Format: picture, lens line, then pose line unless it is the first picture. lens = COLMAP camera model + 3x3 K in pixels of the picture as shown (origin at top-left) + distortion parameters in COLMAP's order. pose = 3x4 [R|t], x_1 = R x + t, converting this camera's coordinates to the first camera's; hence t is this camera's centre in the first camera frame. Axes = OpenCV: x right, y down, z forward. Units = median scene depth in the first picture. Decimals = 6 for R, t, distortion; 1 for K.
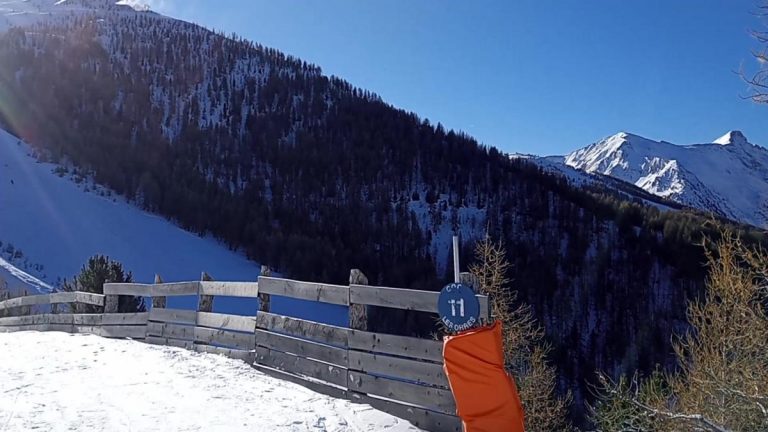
lens RADIAL K [[752.6, 0, 384.0], [0, 752.6, 216.0], [0, 0, 1]] dist [0.115506, -0.275260]
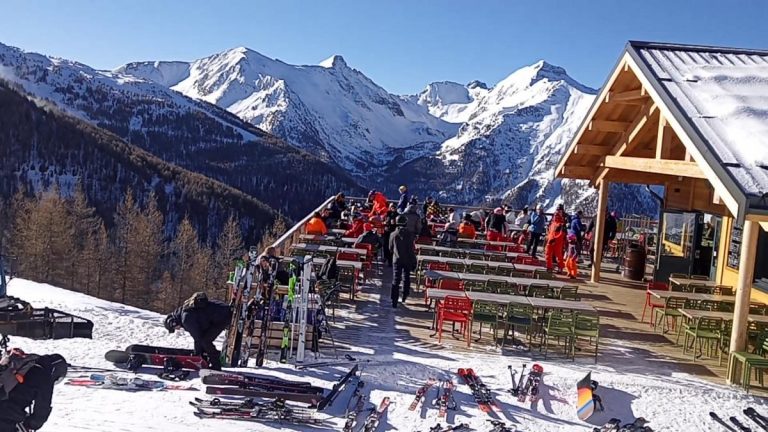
lens RADIAL K [[752.6, 0, 384.0], [0, 752.6, 216.0], [0, 0, 1]] dist [0.115506, -0.275260]
pose [[0.890082, 0.004974, 0.455773, -0.004581], [-0.070350, 0.989457, 0.126589, -0.025846], [-0.450338, -0.144738, 0.881048, -0.115946]]
